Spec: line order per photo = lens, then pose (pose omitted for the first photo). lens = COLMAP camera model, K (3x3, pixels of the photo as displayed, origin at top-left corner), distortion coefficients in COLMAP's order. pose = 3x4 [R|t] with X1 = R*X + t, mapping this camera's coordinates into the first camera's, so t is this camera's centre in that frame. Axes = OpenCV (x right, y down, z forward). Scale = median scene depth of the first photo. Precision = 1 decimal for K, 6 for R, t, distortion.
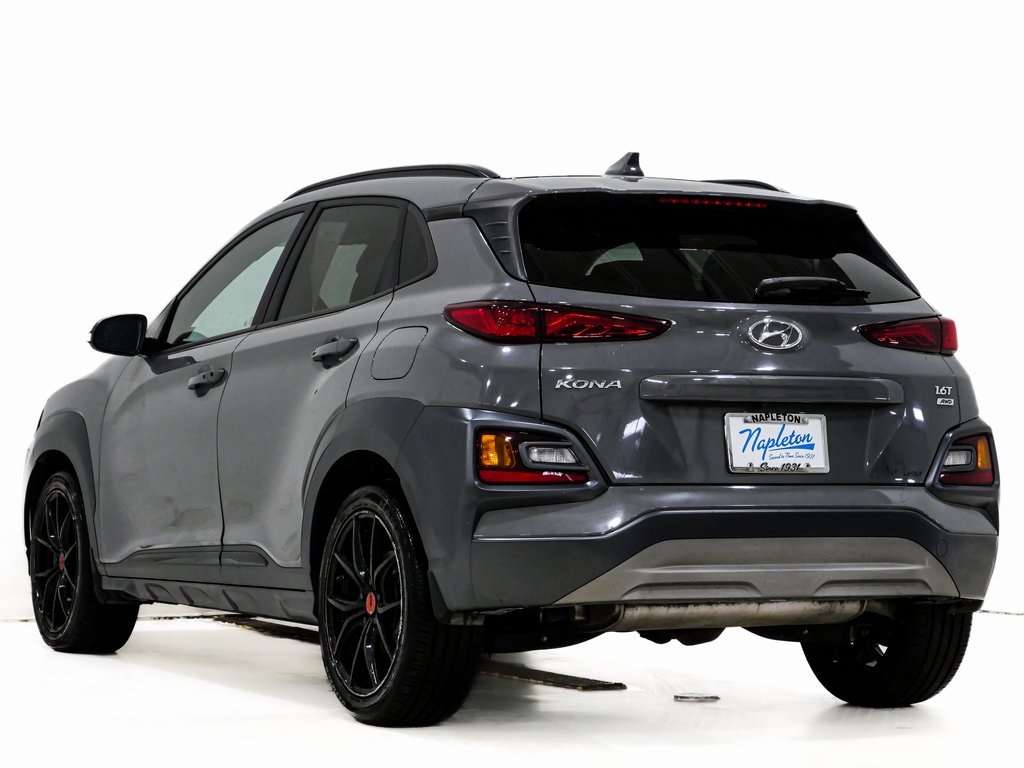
lens RADIAL K [[2779.0, 0, 512.0], [0, 2779.0, 384.0], [0, 0, 1]] dist [0.215075, 0.845877]
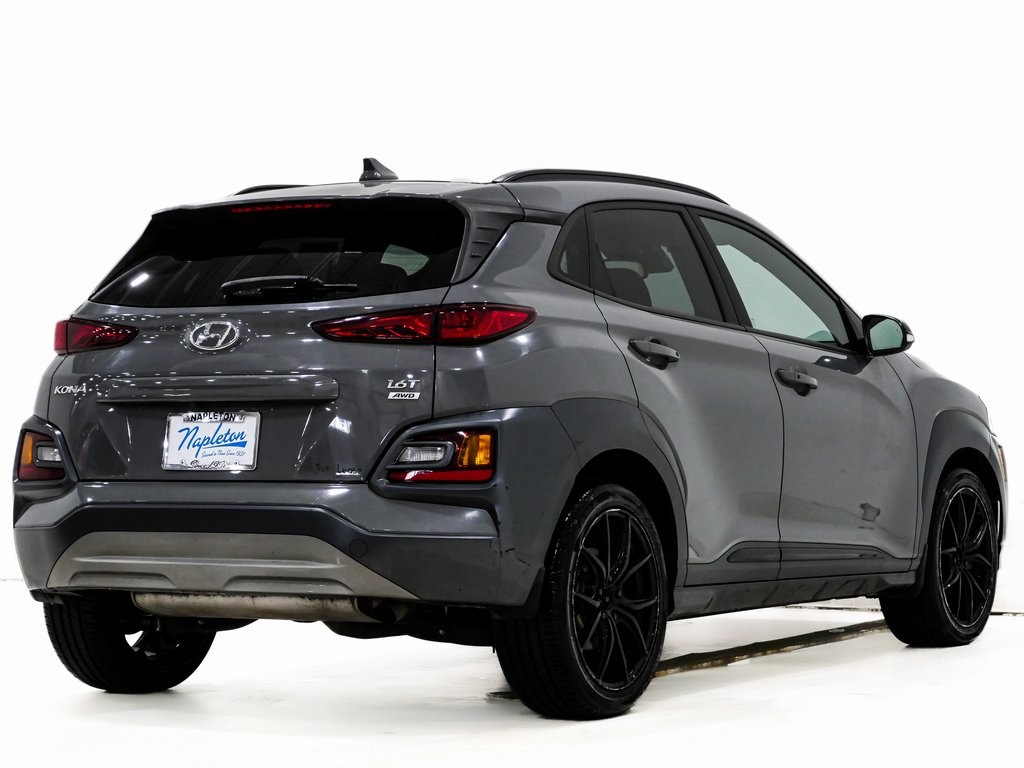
lens RADIAL K [[2762.3, 0, 512.0], [0, 2762.3, 384.0], [0, 0, 1]] dist [-0.025500, 0.158718]
pose [[0.523629, -0.026373, -0.851538, 1.023792], [0.026042, 0.999549, -0.014943, 0.018233], [0.851548, -0.014351, 0.524080, 0.557770]]
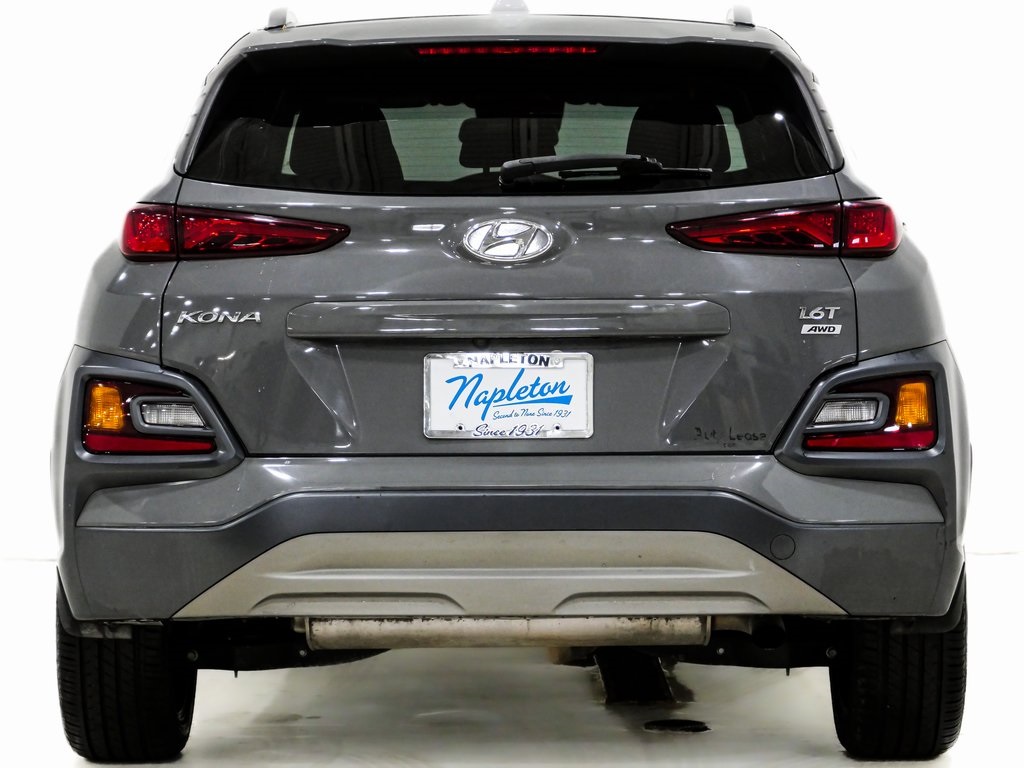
lens RADIAL K [[3135.8, 0, 512.0], [0, 3135.8, 384.0], [0, 0, 1]] dist [0.023693, 0.198361]
pose [[0.882580, 0.004752, -0.470139, 0.466761], [0.022685, 0.998354, 0.052676, -0.023258], [0.469615, -0.057155, 0.881019, 0.303720]]
